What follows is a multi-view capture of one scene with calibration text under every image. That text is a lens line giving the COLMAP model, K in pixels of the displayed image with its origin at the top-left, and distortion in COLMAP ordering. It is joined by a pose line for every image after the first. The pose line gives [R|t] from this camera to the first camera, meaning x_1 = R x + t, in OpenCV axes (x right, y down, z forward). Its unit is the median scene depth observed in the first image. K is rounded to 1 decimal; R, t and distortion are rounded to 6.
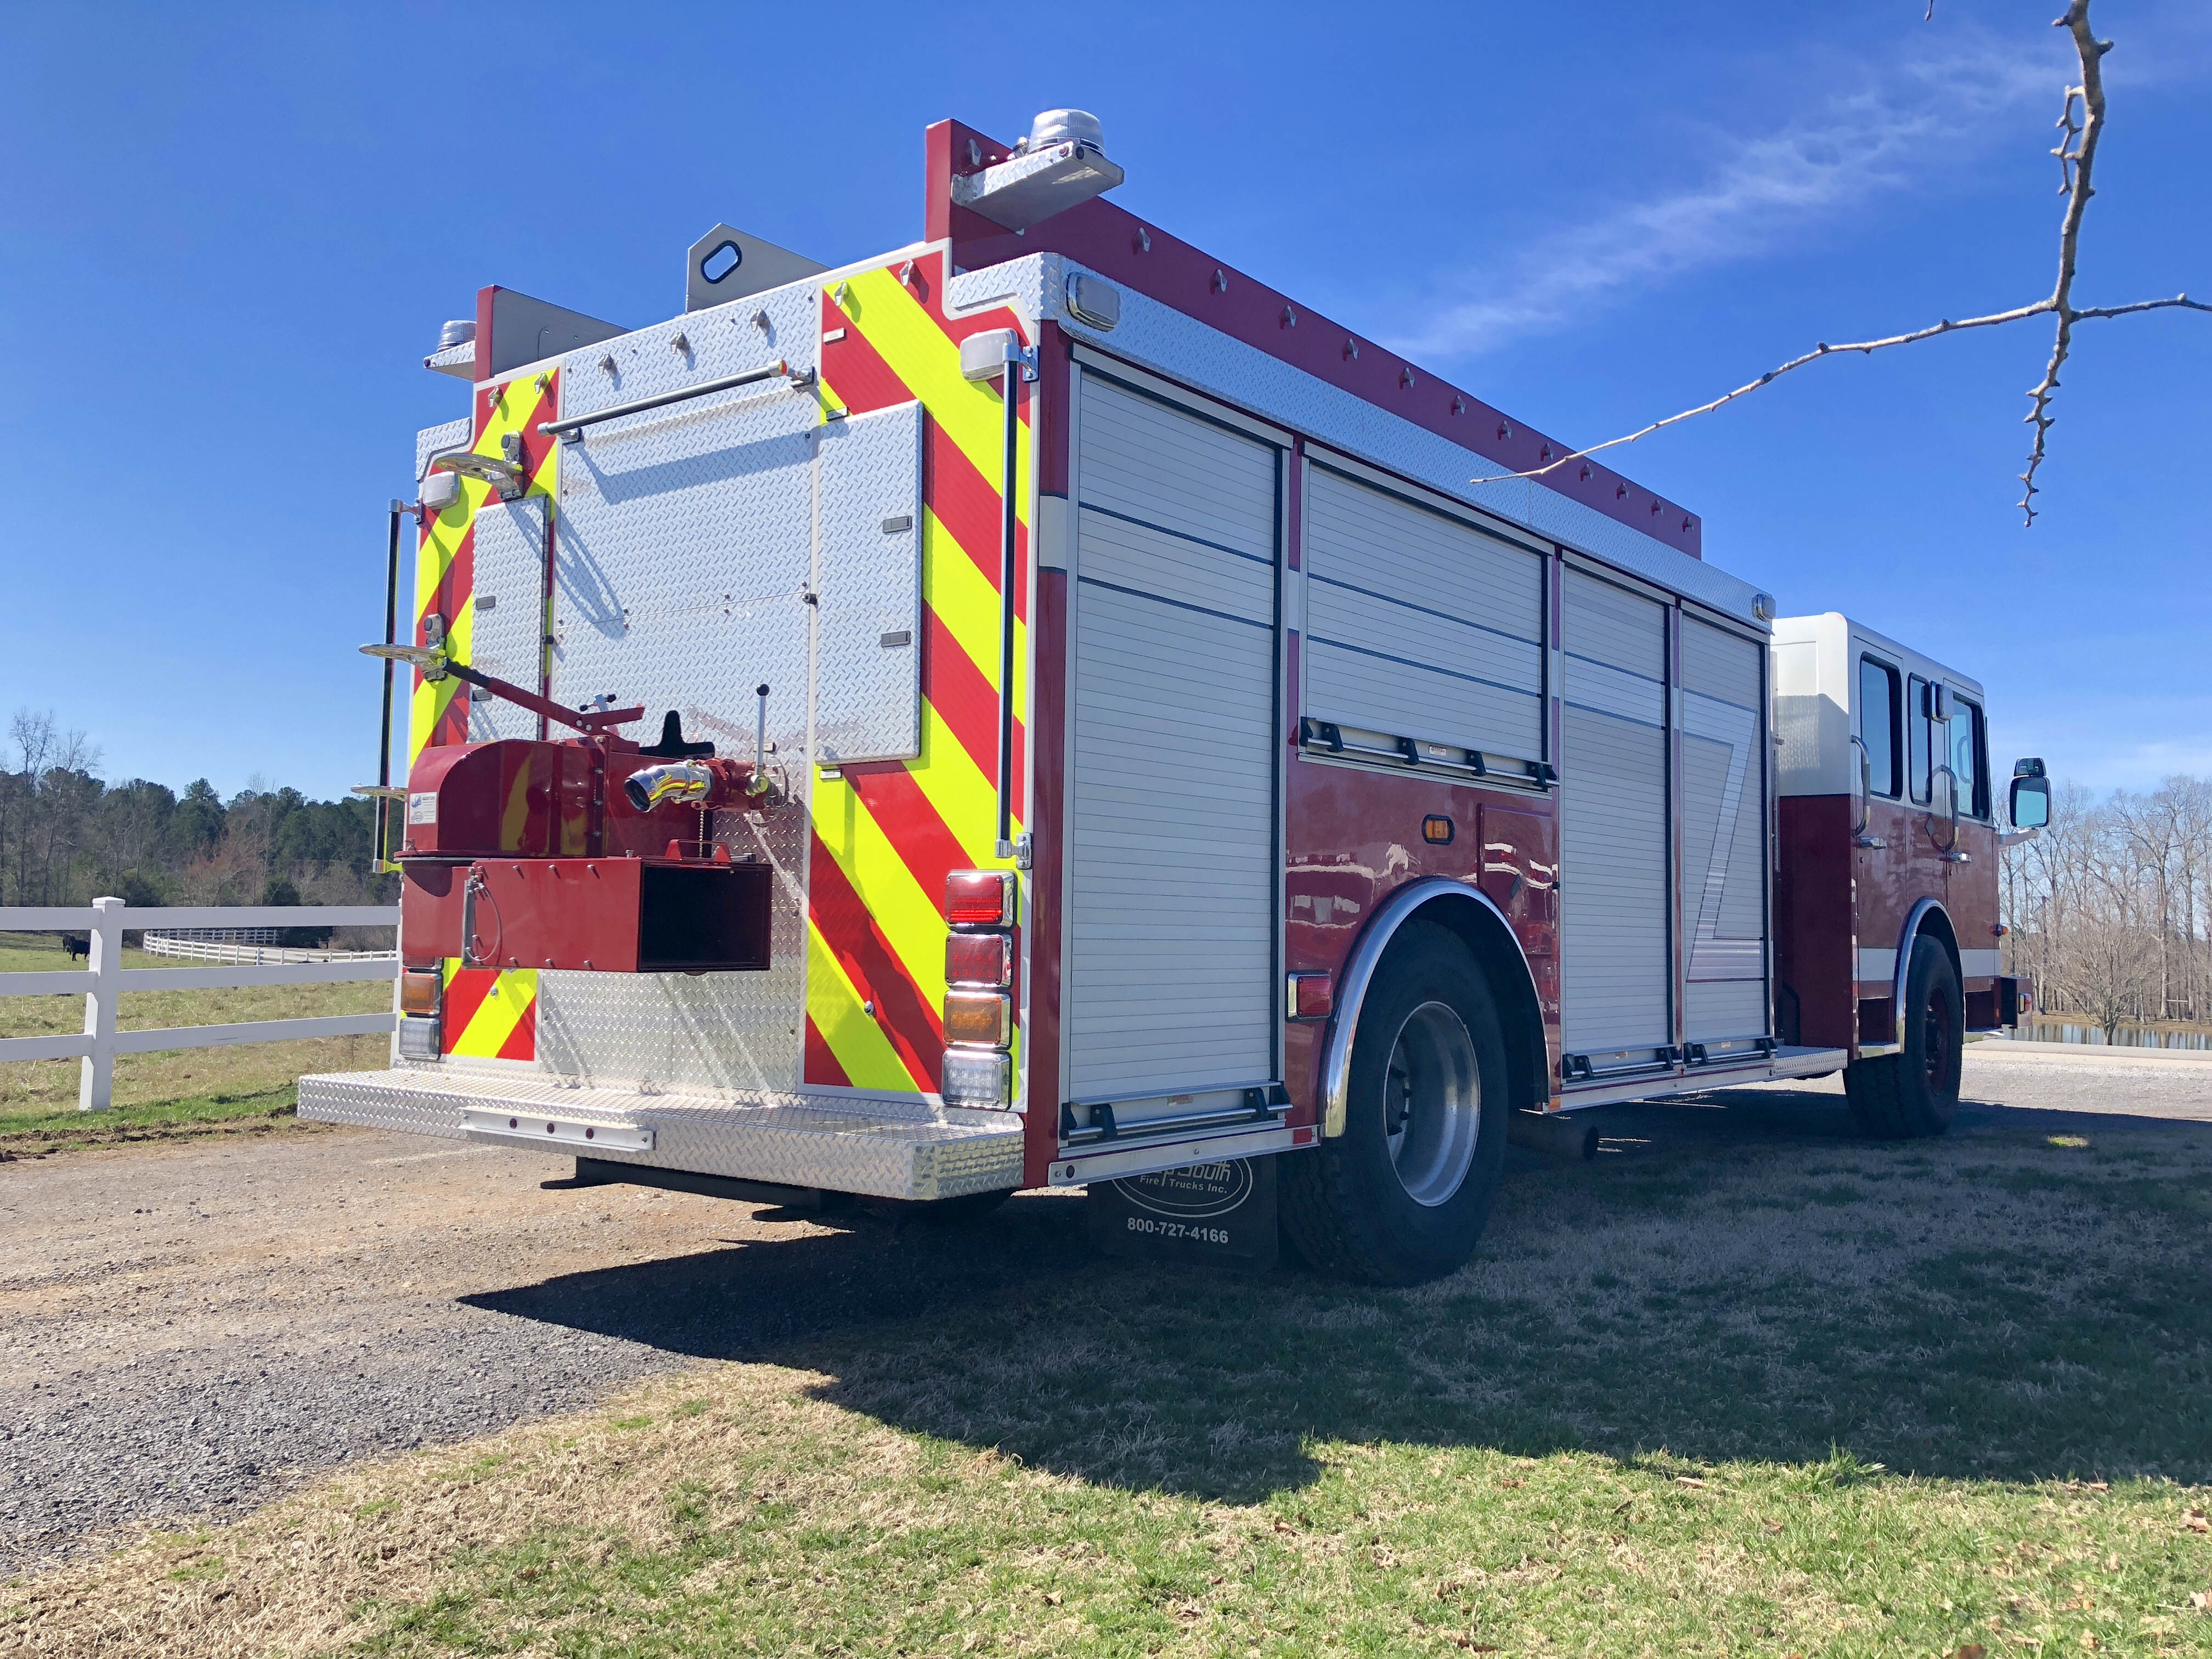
lens RADIAL K [[1870.4, 0, 1062.5], [0, 1870.4, 829.6], [0, 0, 1]] dist [0.057030, -0.015046]
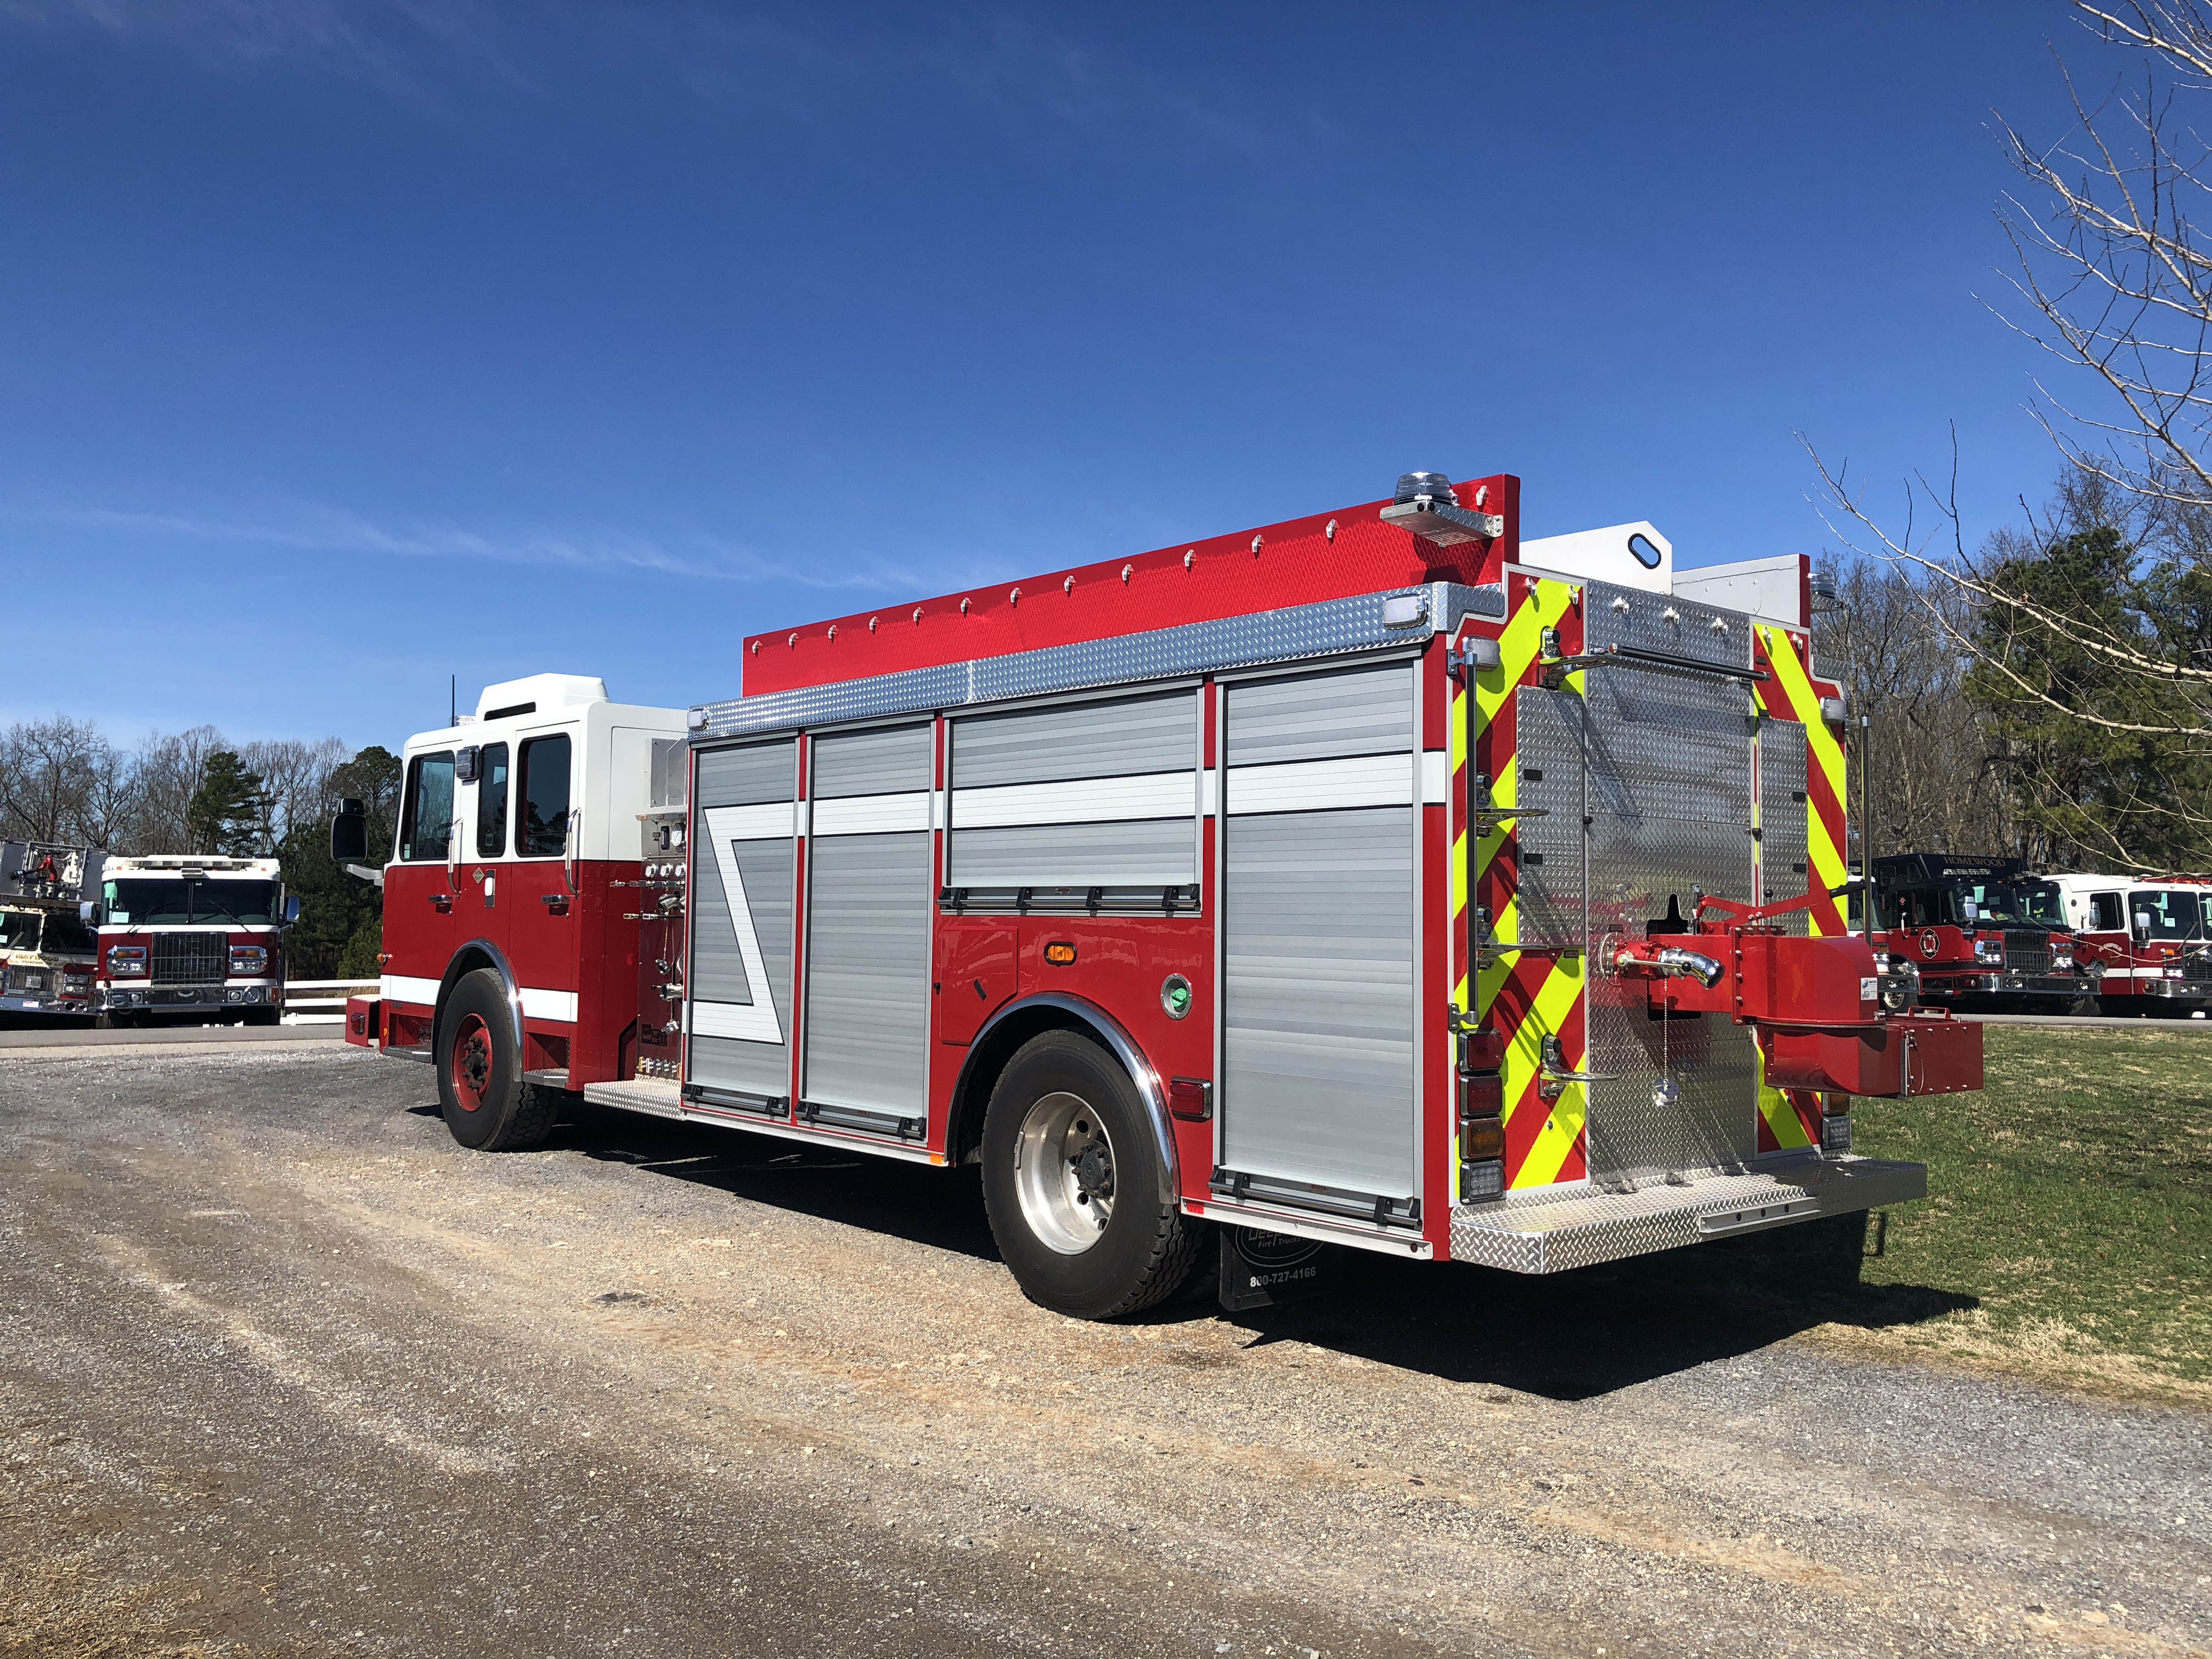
lens RADIAL K [[1870.4, 0, 1111.8], [0, 1870.4, 825.2], [0, 0, 1]] dist [0.057030, -0.015046]
pose [[0.150488, 0.031900, 0.988097, -1.495350], [-0.070895, 0.997254, -0.021398, -0.051884], [-0.986067, -0.066831, 0.152336, 1.121048]]
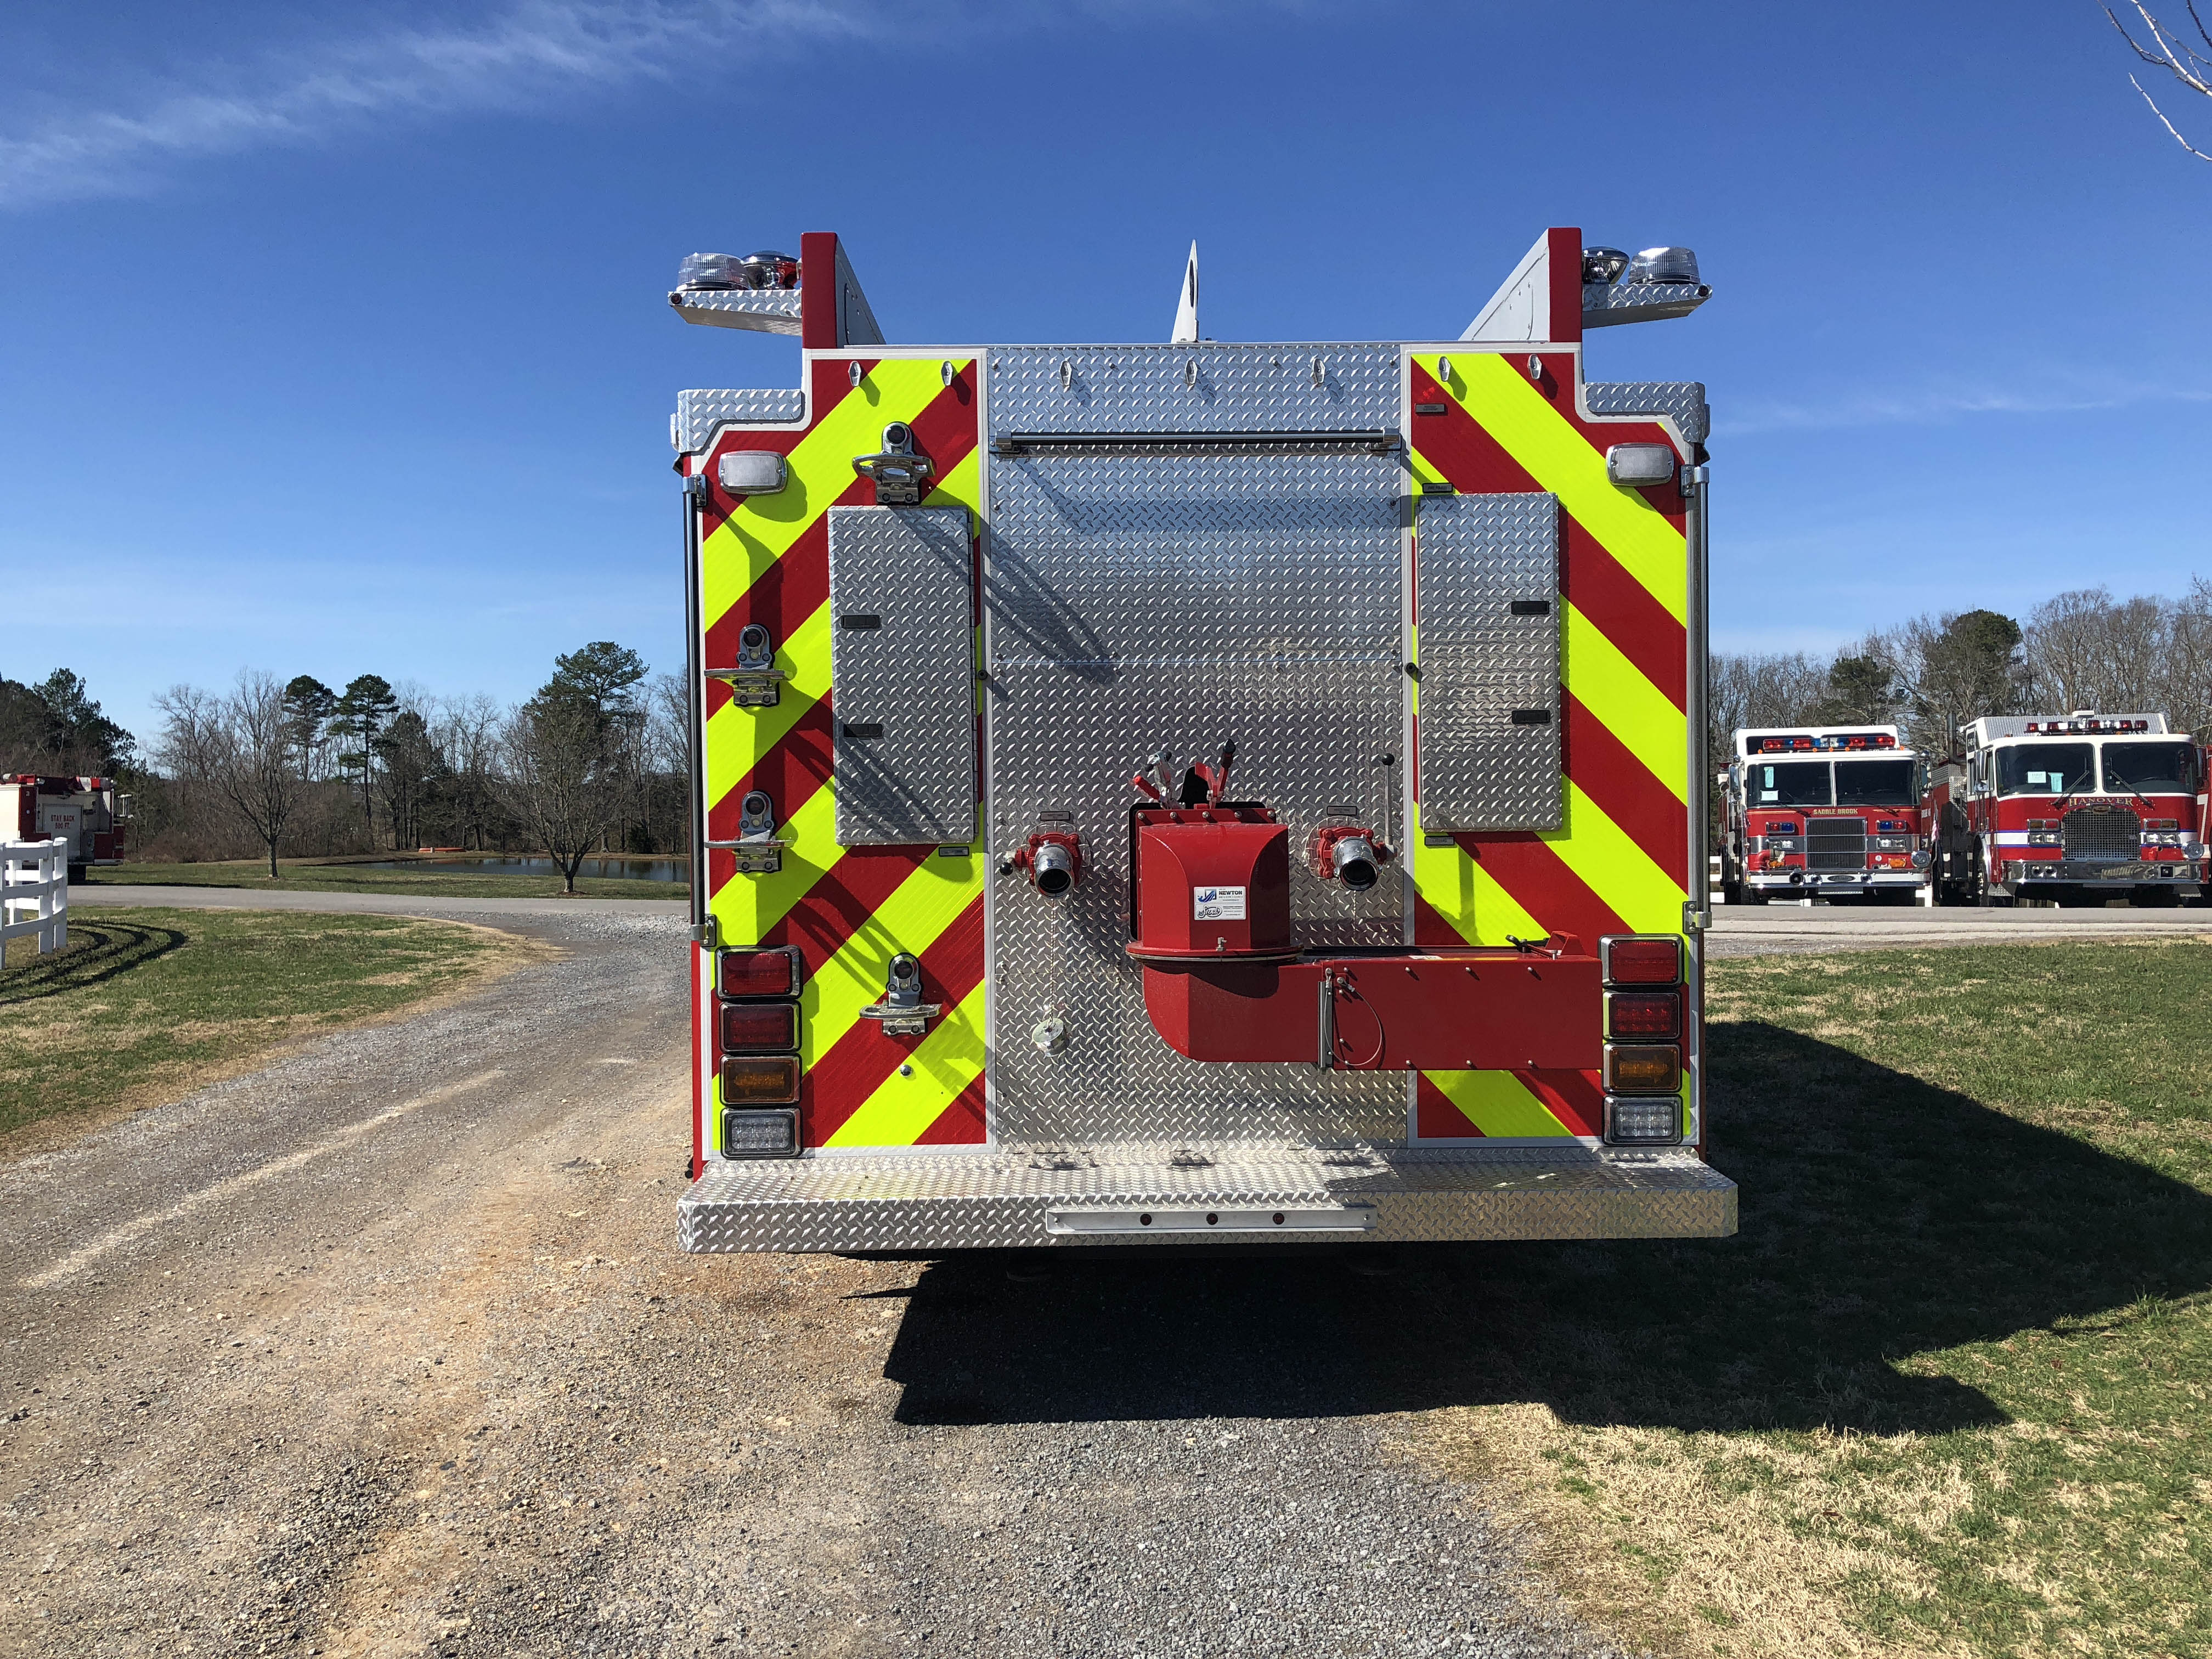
lens RADIAL K [[1870.4, 0, 1085.1], [0, 1870.4, 841.6], [0, 0, 1]] dist [0.057030, -0.015046]
pose [[0.762986, -0.039773, 0.645191, -0.816028], [-0.016804, 0.996548, 0.081303, -0.095431], [-0.646197, -0.072875, 0.759683, 0.291194]]
